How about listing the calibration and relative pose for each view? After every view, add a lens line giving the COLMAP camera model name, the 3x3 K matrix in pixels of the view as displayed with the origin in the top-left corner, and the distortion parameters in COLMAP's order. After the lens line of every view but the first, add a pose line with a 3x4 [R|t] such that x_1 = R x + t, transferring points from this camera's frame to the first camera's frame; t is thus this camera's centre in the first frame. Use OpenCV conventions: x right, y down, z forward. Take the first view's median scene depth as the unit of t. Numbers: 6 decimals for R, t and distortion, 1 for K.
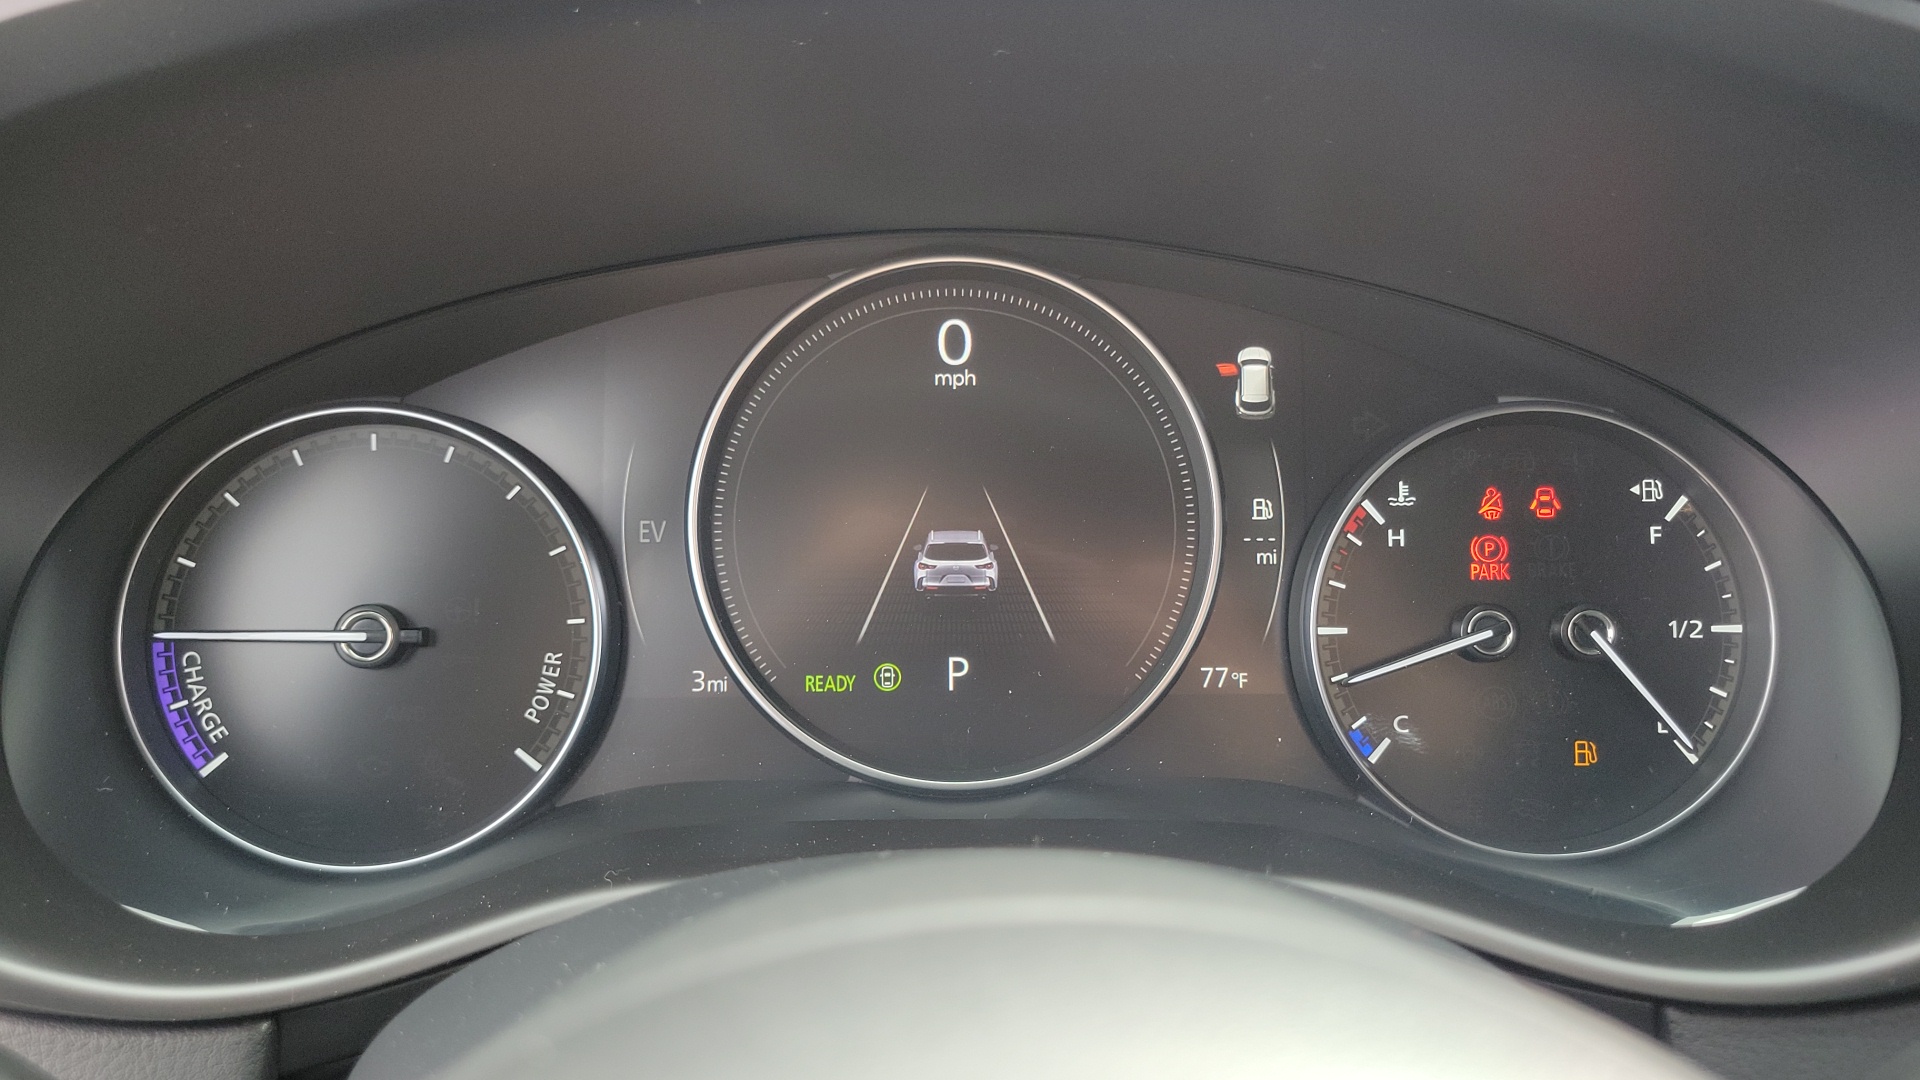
lens RADIAL K [[1461.9, 0, 951.3], [0, 1461.9, 541.2], [0, 0, 1]] dist [0.010306, -0.004923]
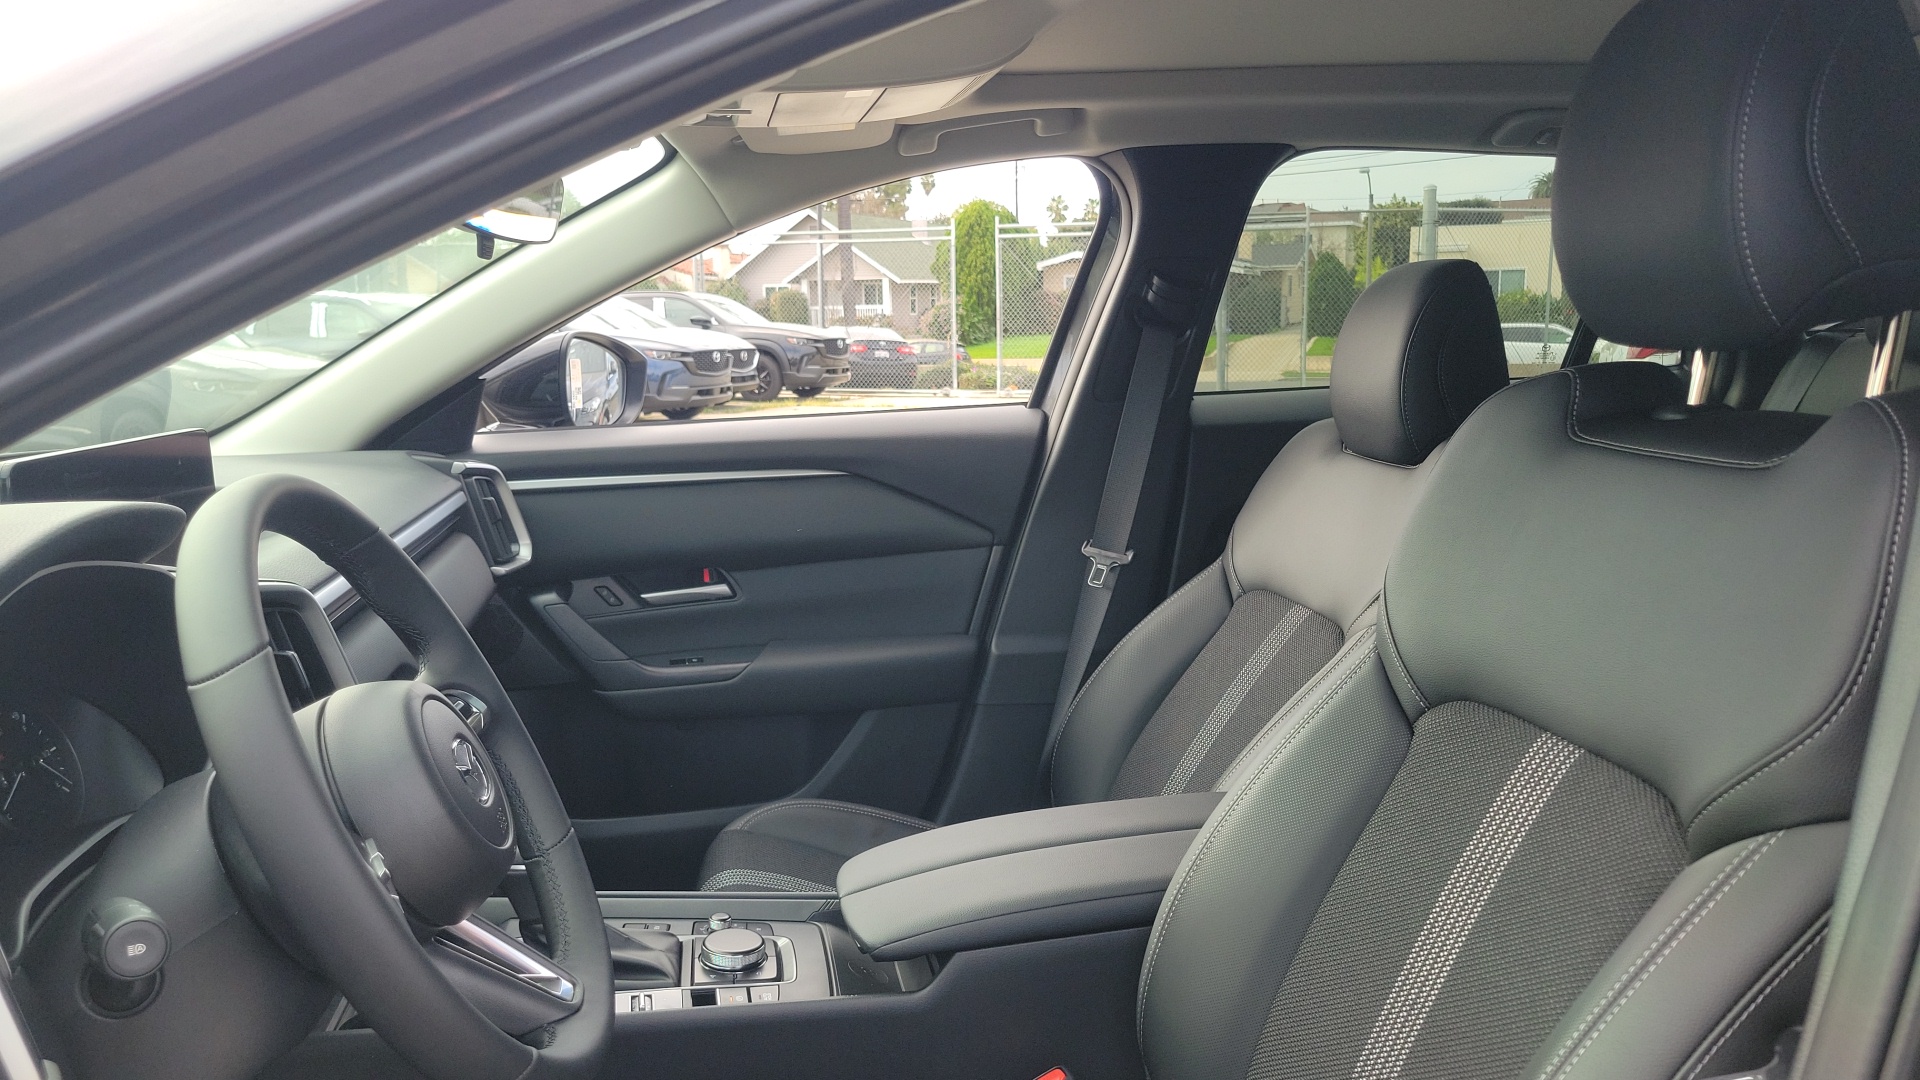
lens RADIAL K [[1448.5, 0, 948.9], [0, 1448.5, 538.4], [0, 0, 1]] dist [0.034443, -0.004760]
pose [[-0.151150, -0.157133, 0.975942, -2.558697], [0.319627, 0.926482, 0.198672, -0.343676], [-0.935410, 0.341967, -0.089814, -0.579694]]
